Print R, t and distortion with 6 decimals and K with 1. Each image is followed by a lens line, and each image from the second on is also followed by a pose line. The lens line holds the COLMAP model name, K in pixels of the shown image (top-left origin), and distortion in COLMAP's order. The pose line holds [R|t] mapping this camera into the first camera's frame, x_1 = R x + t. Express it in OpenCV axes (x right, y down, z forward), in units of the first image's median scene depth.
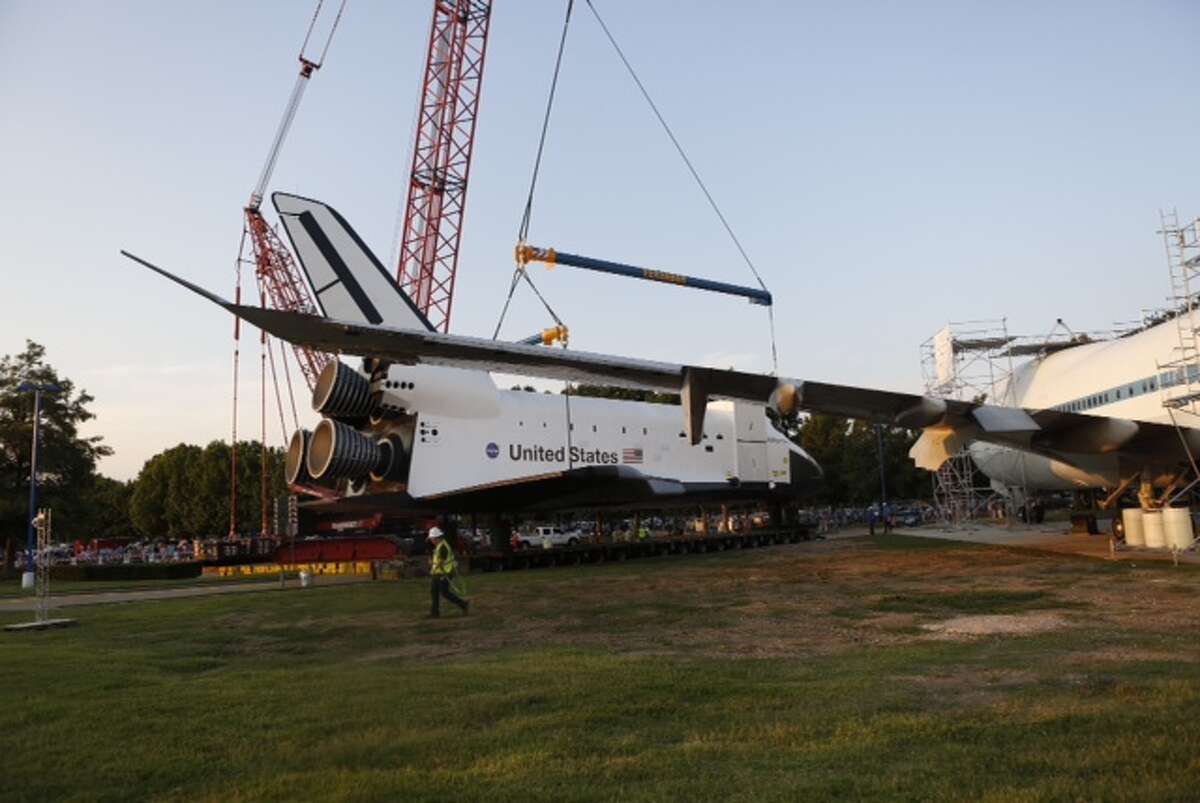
lens RADIAL K [[827.2, 0, 600.0], [0, 827.2, 401.5], [0, 0, 1]] dist [-0.089533, 0.084730]
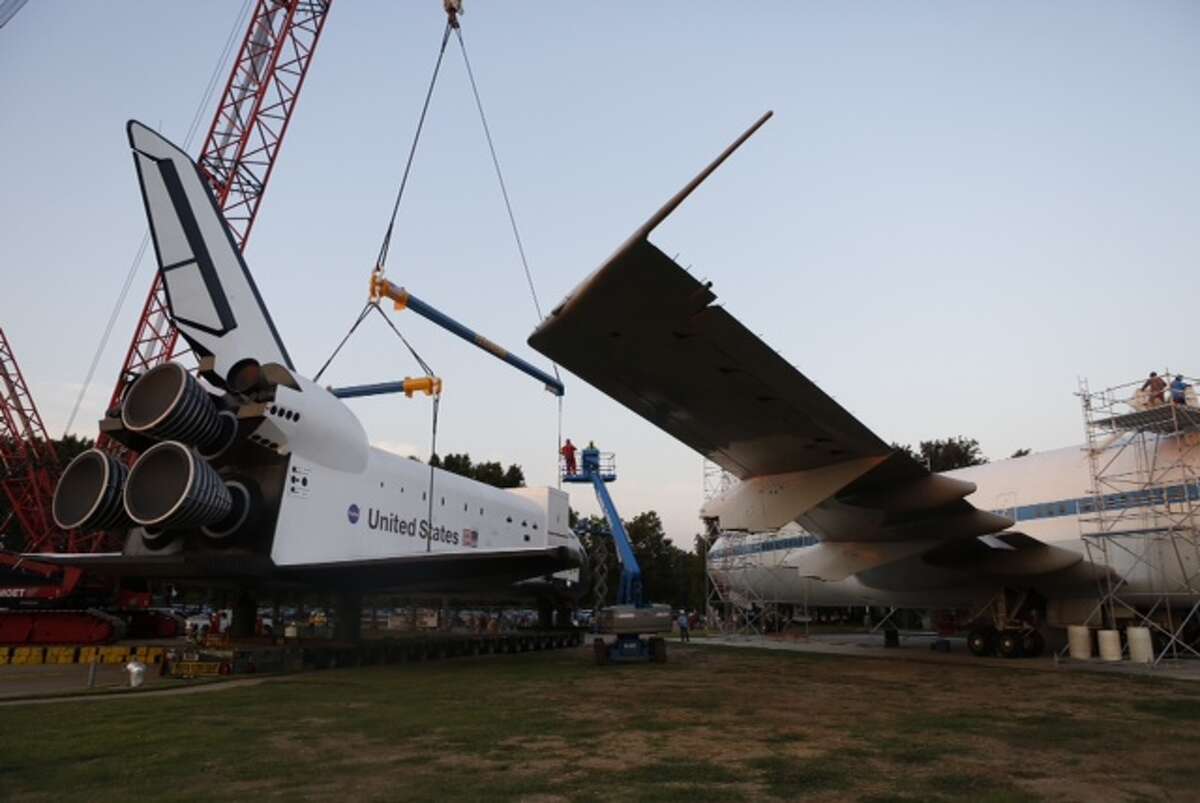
lens RADIAL K [[827.2, 0, 600.0], [0, 827.2, 401.5], [0, 0, 1]] dist [-0.089533, 0.084730]
pose [[0.871481, 0.174555, 0.458313, -0.285741], [-0.120582, 0.982092, -0.144757, 0.036401], [-0.475373, 0.070889, 0.876924, 0.171315]]
